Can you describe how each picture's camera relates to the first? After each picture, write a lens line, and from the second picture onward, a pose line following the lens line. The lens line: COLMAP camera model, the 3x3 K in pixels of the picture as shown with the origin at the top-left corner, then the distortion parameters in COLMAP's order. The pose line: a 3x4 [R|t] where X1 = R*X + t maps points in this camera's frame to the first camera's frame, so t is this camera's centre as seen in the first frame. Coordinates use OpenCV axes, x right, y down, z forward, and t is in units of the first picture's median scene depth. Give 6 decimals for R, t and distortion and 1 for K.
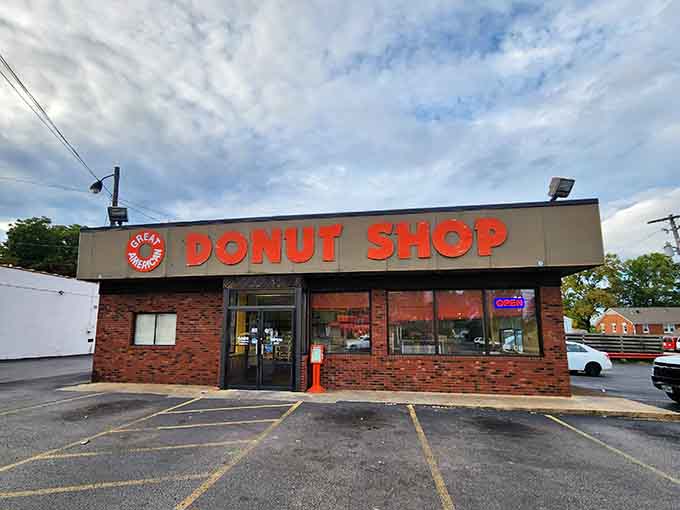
lens RADIAL K [[335.2, 0, 339.3], [0, 335.2, 284.4], [0, 0, 1]] dist [-0.001819, -0.000379]
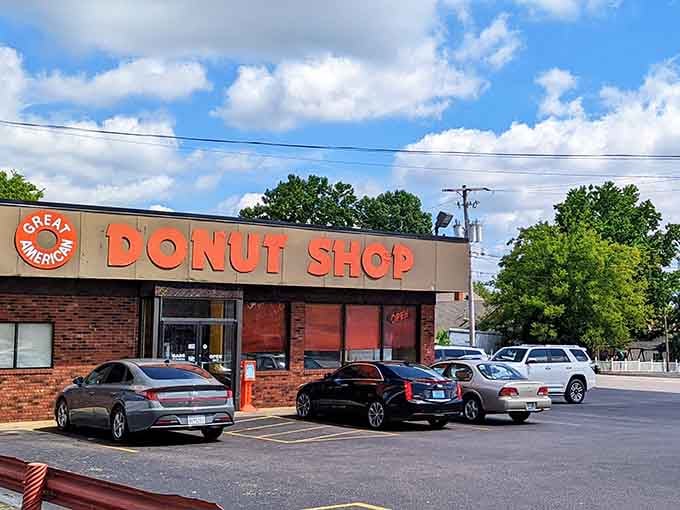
lens RADIAL K [[1119.2, 0, 340.0], [0, 1119.2, 255.0], [0, 0, 1]] dist [0.263940, -0.040099]
pose [[0.711611, 0.045677, 0.701087, -1.858938], [-0.111217, 0.992626, 0.048214, -0.257632], [-0.693715, -0.112283, 0.711444, -1.205733]]
